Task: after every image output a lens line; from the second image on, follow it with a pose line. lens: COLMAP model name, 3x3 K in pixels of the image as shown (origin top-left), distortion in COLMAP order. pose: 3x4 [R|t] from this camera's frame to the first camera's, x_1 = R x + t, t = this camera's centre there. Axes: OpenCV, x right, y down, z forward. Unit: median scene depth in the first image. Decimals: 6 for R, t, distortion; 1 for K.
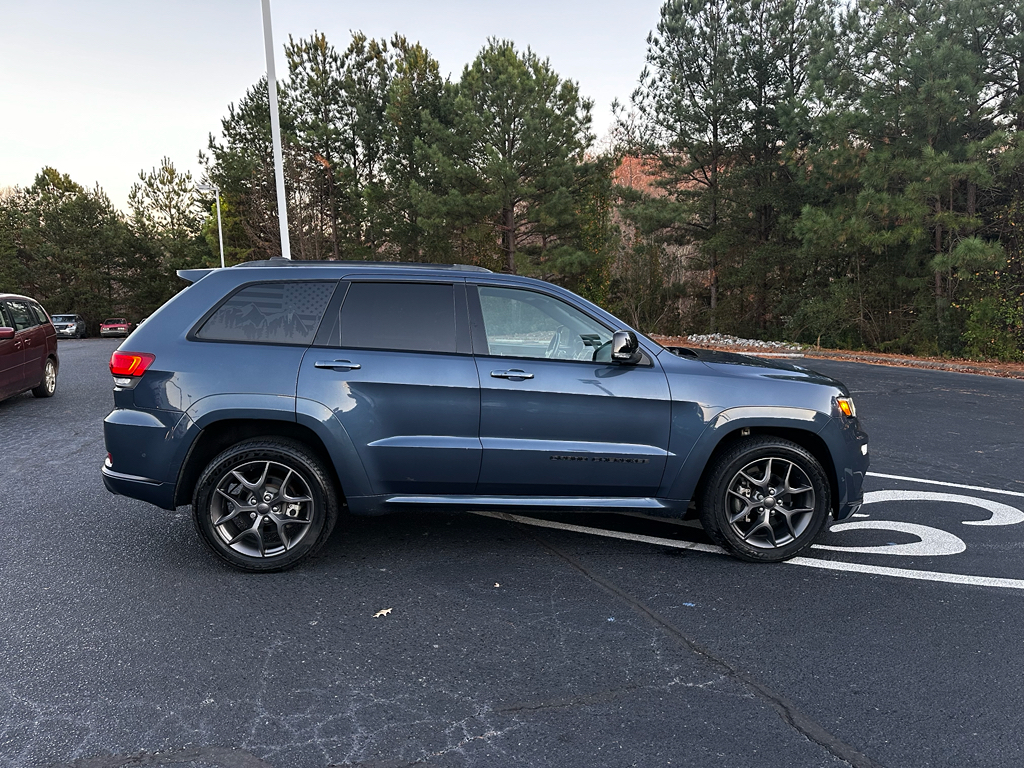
lens RADIAL K [[725.1, 0, 514.8], [0, 725.1, 384.3], [0, 0, 1]] dist [0.114048, -0.166531]
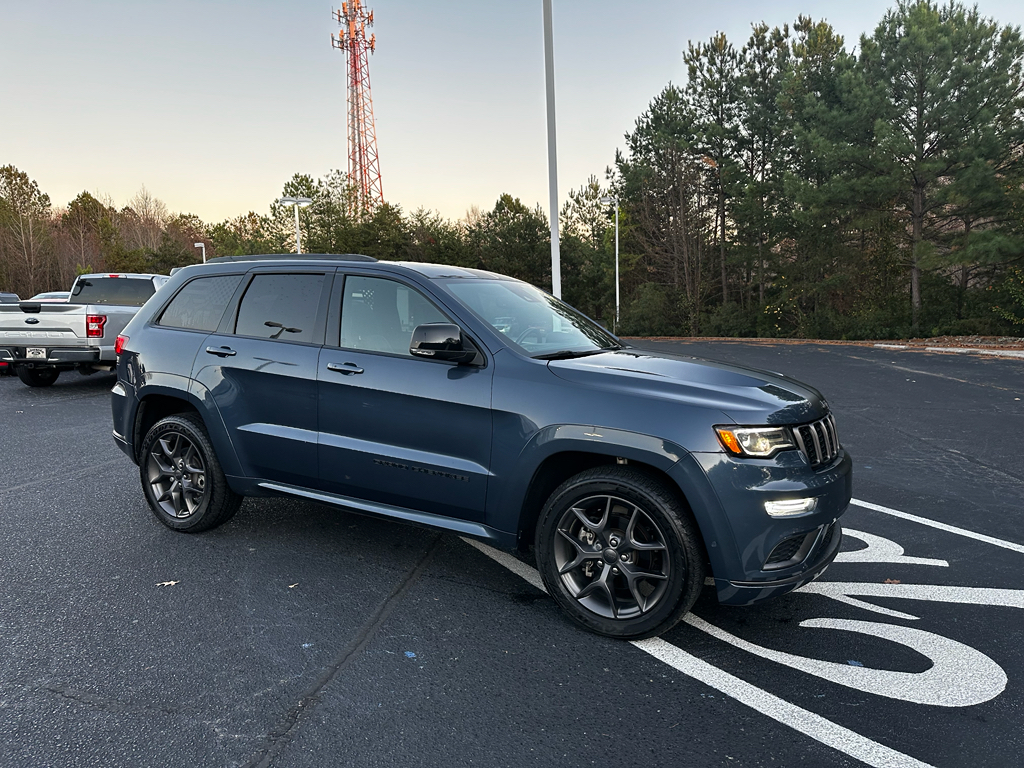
lens RADIAL K [[719.0, 0, 512.3], [0, 719.0, 382.4], [0, 0, 1]] dist [0.084328, -0.121322]
pose [[0.823779, 0.057222, -0.564016, 0.139784], [-0.060070, 0.998103, 0.013526, -0.004062], [0.563720, 0.022737, 0.825653, 0.069156]]
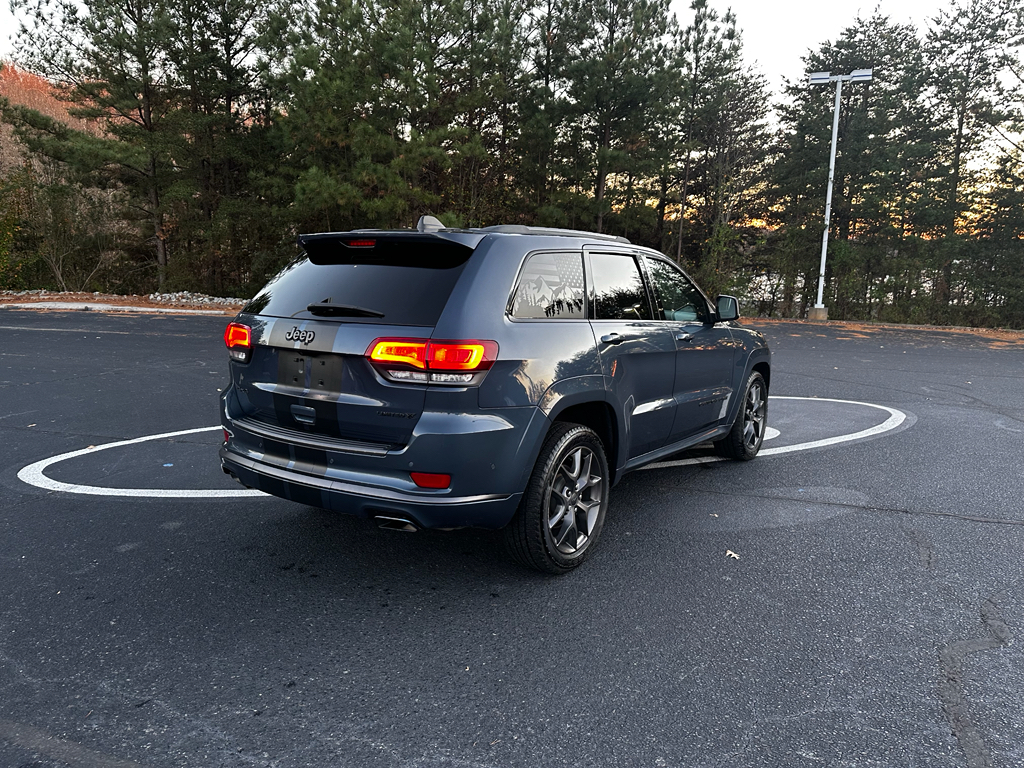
lens RADIAL K [[742.7, 0, 518.1], [0, 742.7, 385.8], [0, 0, 1]] dist [0.001473, -0.009874]
pose [[0.635912, -0.115994, 0.762995, -0.212624], [0.068228, 0.993219, 0.094130, -0.012837], [-0.768740, -0.007801, 0.639514, 0.089824]]
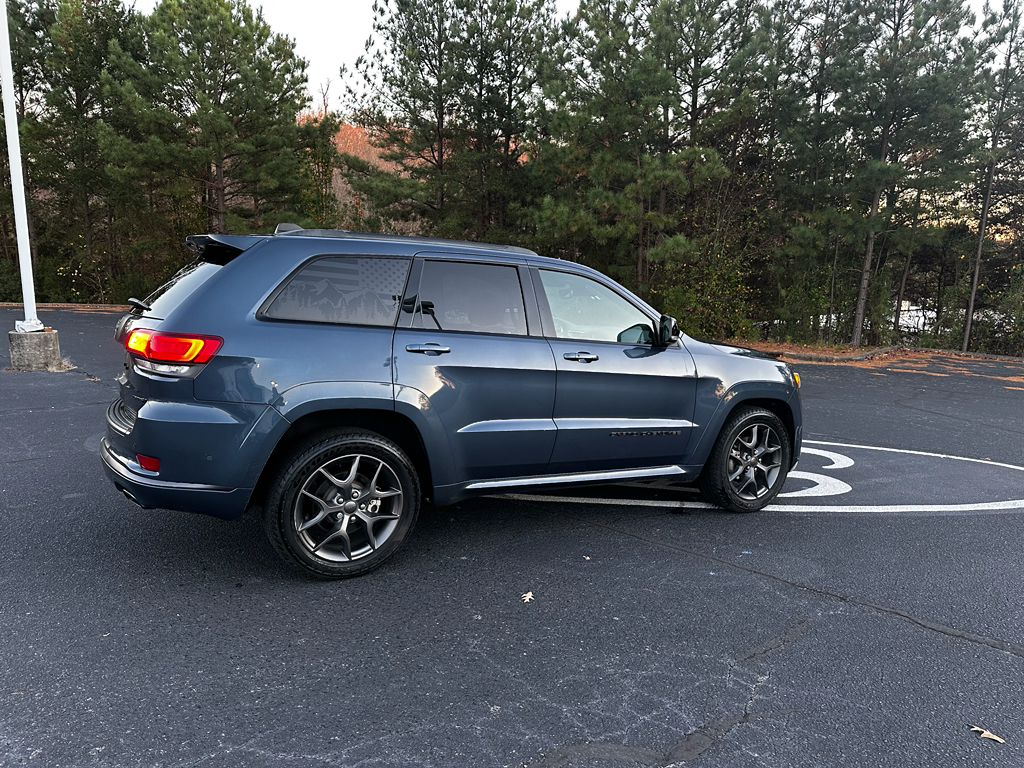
lens RADIAL K [[725.1, 0, 514.8], [0, 725.1, 384.3], [0, 0, 1]] dist [0.114048, -0.166531]
pose [[0.902671, -0.026431, 0.429518, -0.106534], [0.010641, 0.999178, 0.039123, -0.003072], [-0.430199, -0.030744, 0.902210, 0.020279]]
